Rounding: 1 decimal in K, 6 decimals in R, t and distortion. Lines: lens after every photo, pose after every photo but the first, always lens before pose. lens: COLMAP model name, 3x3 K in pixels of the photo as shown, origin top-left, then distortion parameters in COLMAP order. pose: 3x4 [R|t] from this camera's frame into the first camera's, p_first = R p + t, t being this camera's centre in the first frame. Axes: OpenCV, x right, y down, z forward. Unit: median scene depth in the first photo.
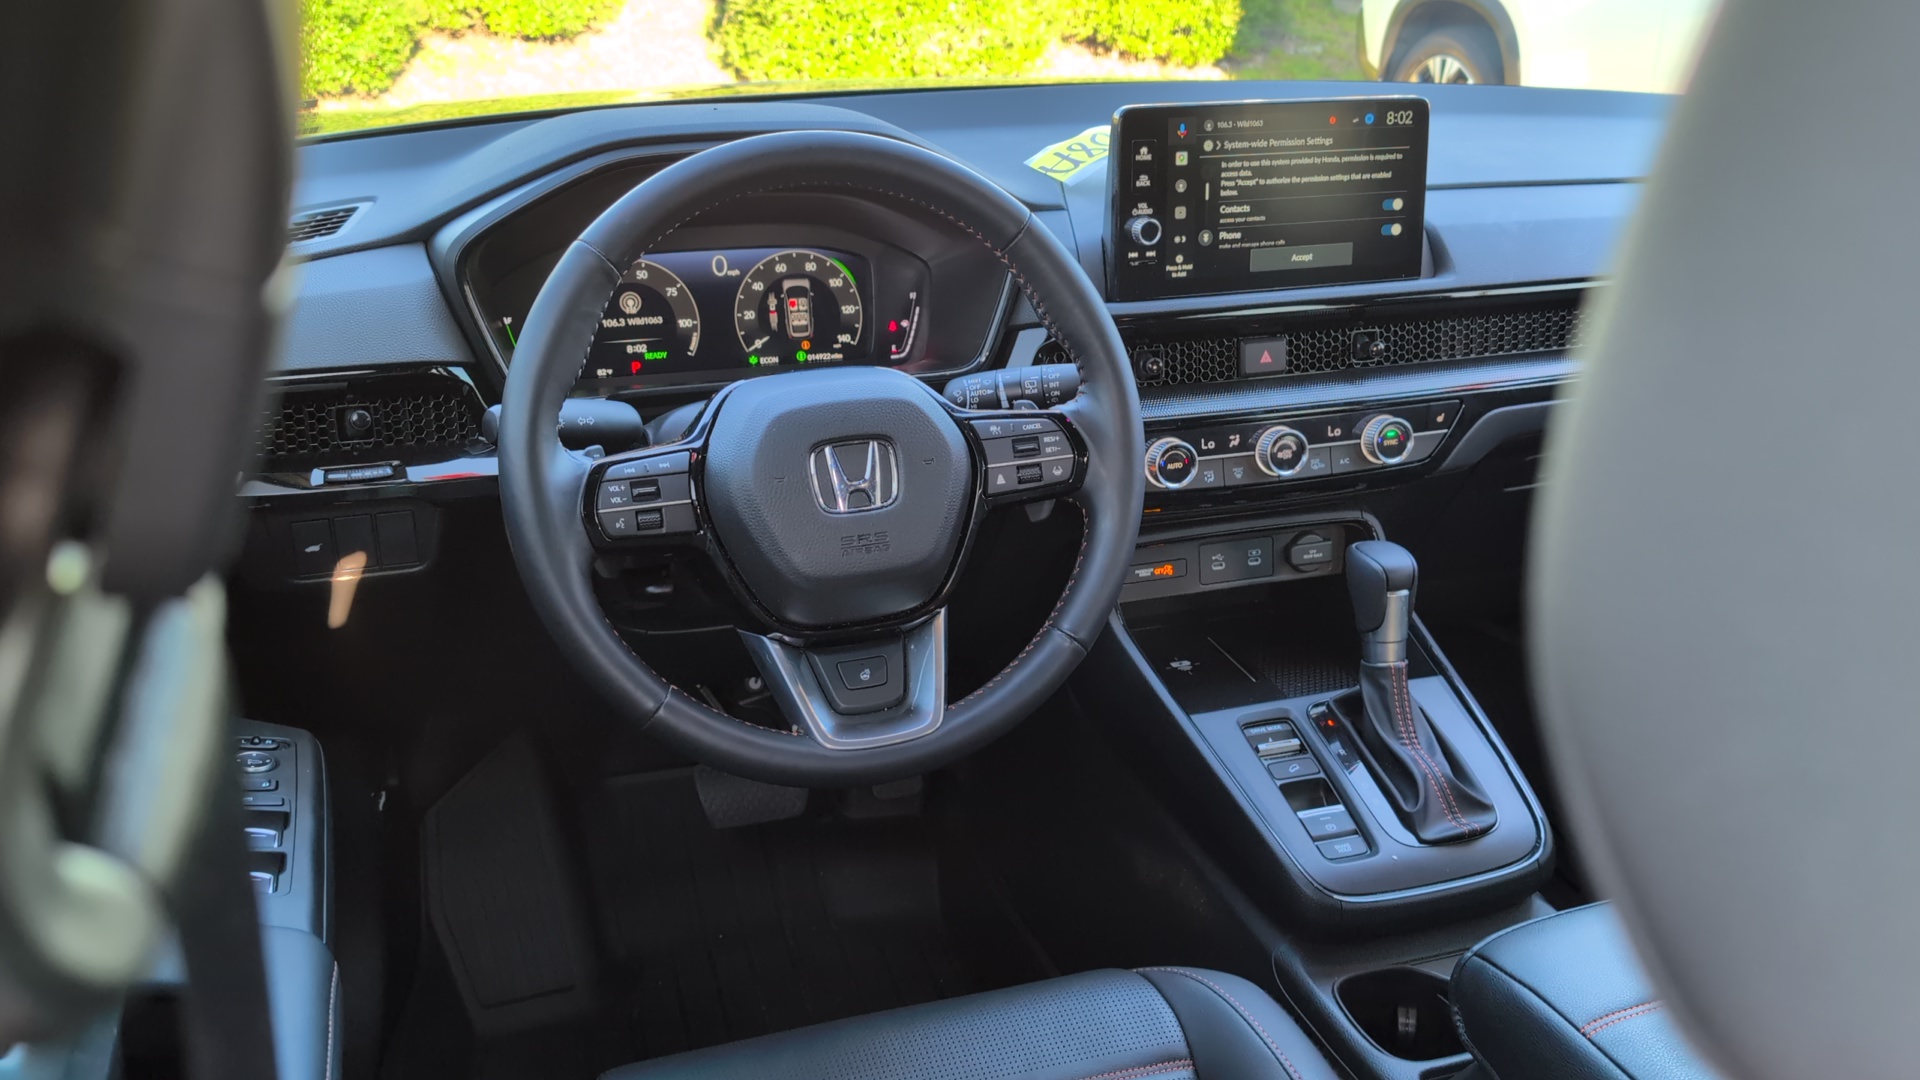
lens RADIAL K [[1615.0, 0, 964.2], [0, 1615.0, 560.1], [0, 0, 1]] dist [0.021678, -0.033442]
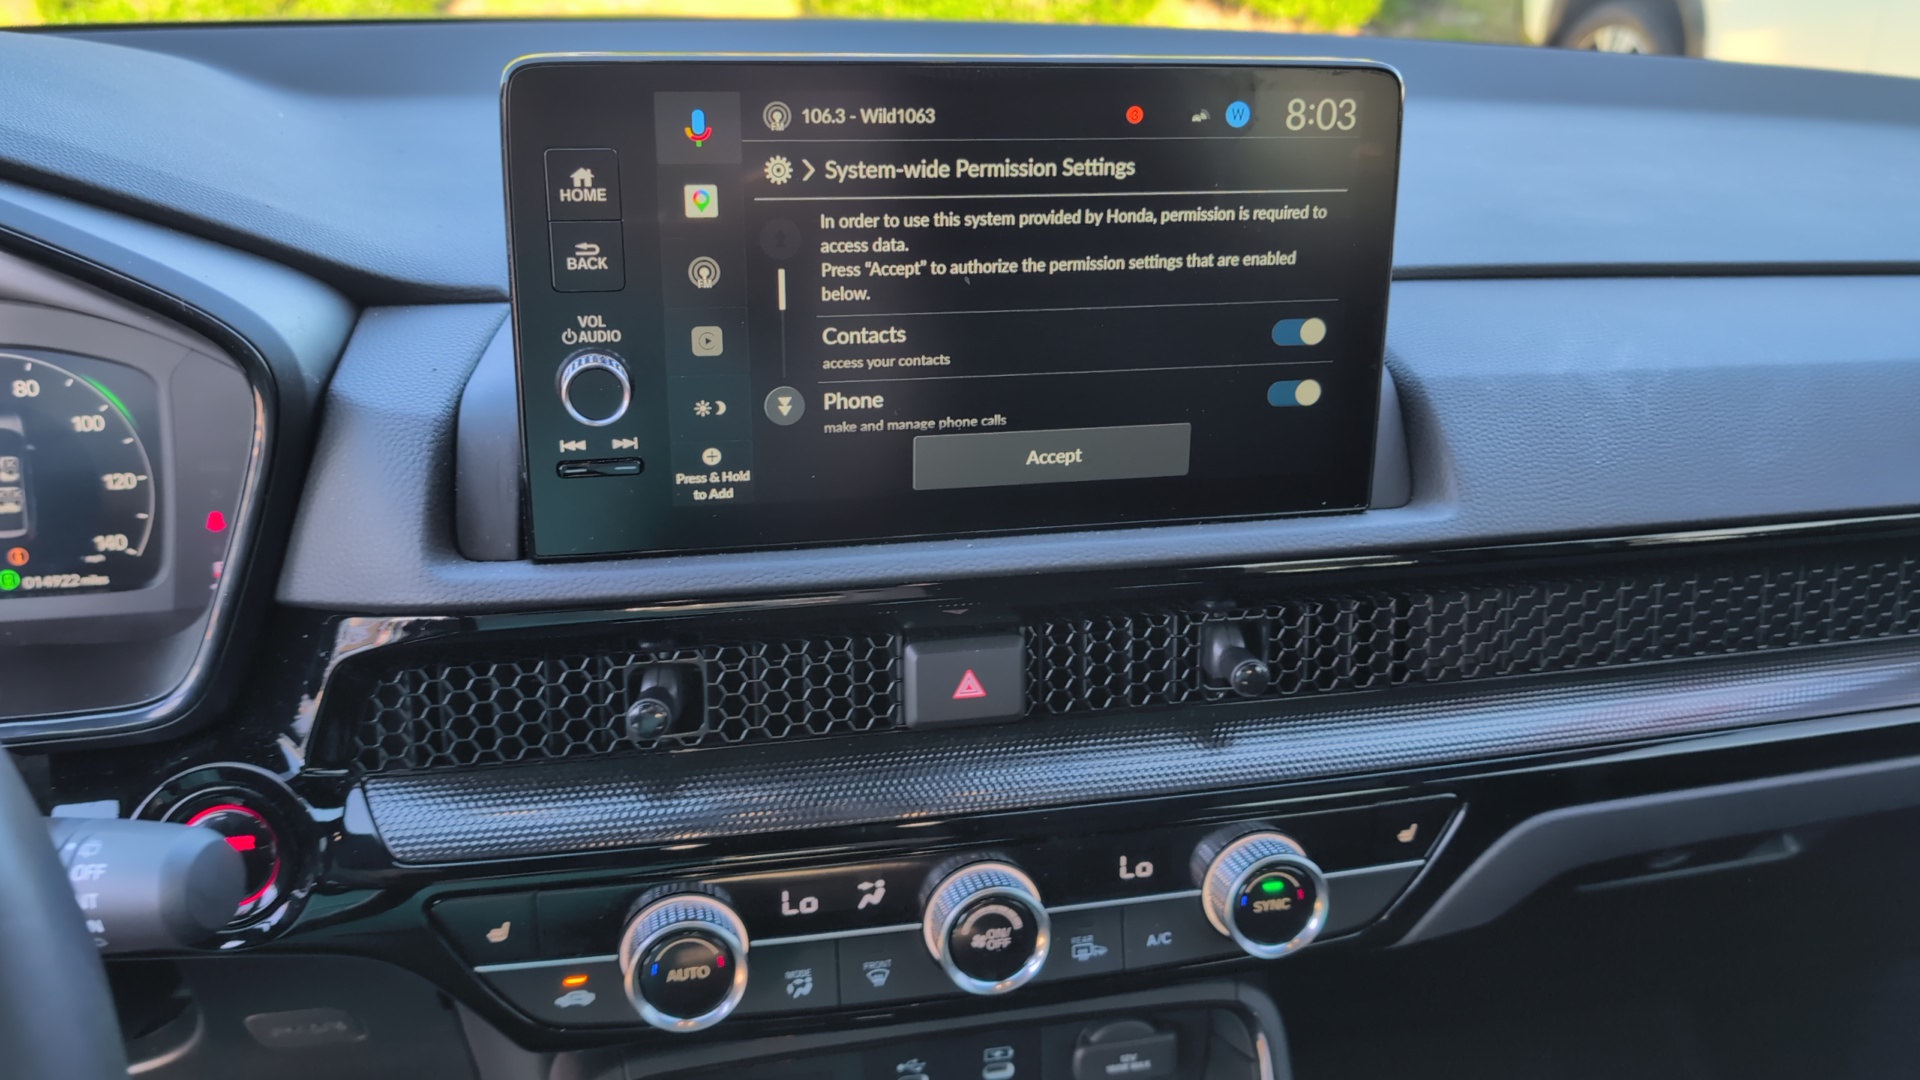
lens RADIAL K [[1615.0, 0, 964.8], [0, 1615.0, 529.9], [0, 0, 1]] dist [0.021678, -0.033442]
pose [[0.994767, 0.056772, -0.084947, 0.208822], [-0.056319, 0.998383, 0.007722, -0.160121], [0.085248, -0.002898, 0.996356, 0.568087]]
